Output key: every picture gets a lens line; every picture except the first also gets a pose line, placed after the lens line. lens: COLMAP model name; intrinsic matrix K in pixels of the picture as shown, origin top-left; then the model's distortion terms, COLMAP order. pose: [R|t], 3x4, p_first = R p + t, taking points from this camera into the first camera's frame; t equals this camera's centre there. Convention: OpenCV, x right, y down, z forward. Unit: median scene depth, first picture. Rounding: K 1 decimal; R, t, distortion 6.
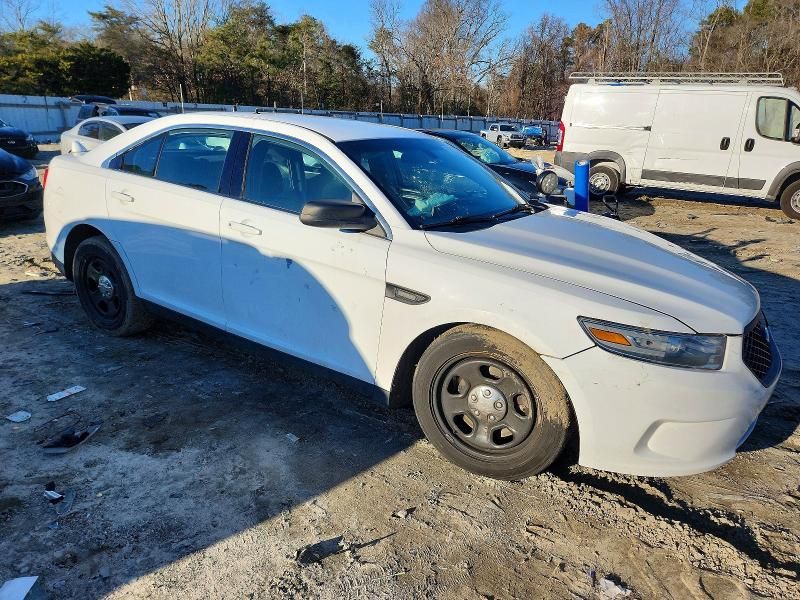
lens RADIAL K [[547.1, 0, 400.0], [0, 547.1, 300.0], [0, 0, 1]] dist [0.063683, -0.055969]
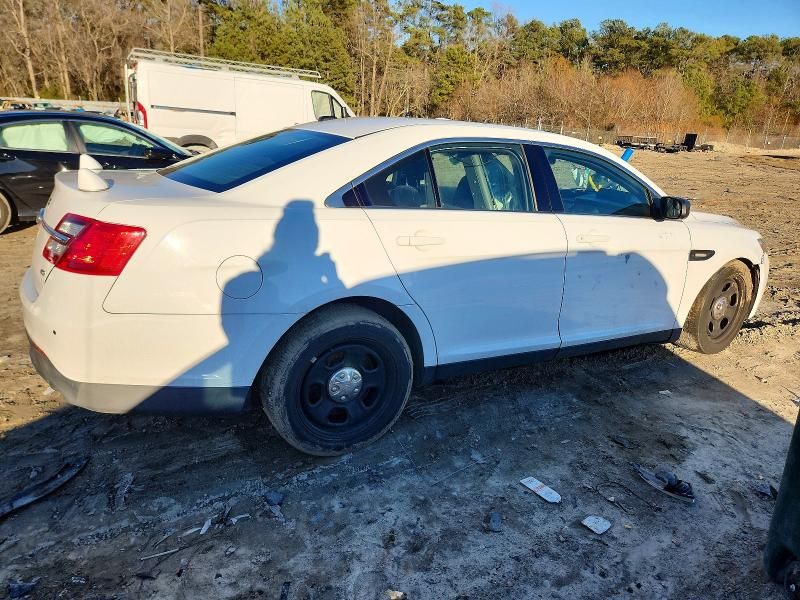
lens RADIAL K [[547.1, 0, 400.0], [0, 547.1, 300.0], [0, 0, 1]] dist [0.063683, -0.055969]
pose [[0.459095, -0.278198, 0.843705, -1.425732], [0.238520, 0.953433, 0.184590, -0.312461], [-0.855769, 0.116496, 0.504072, 0.832841]]
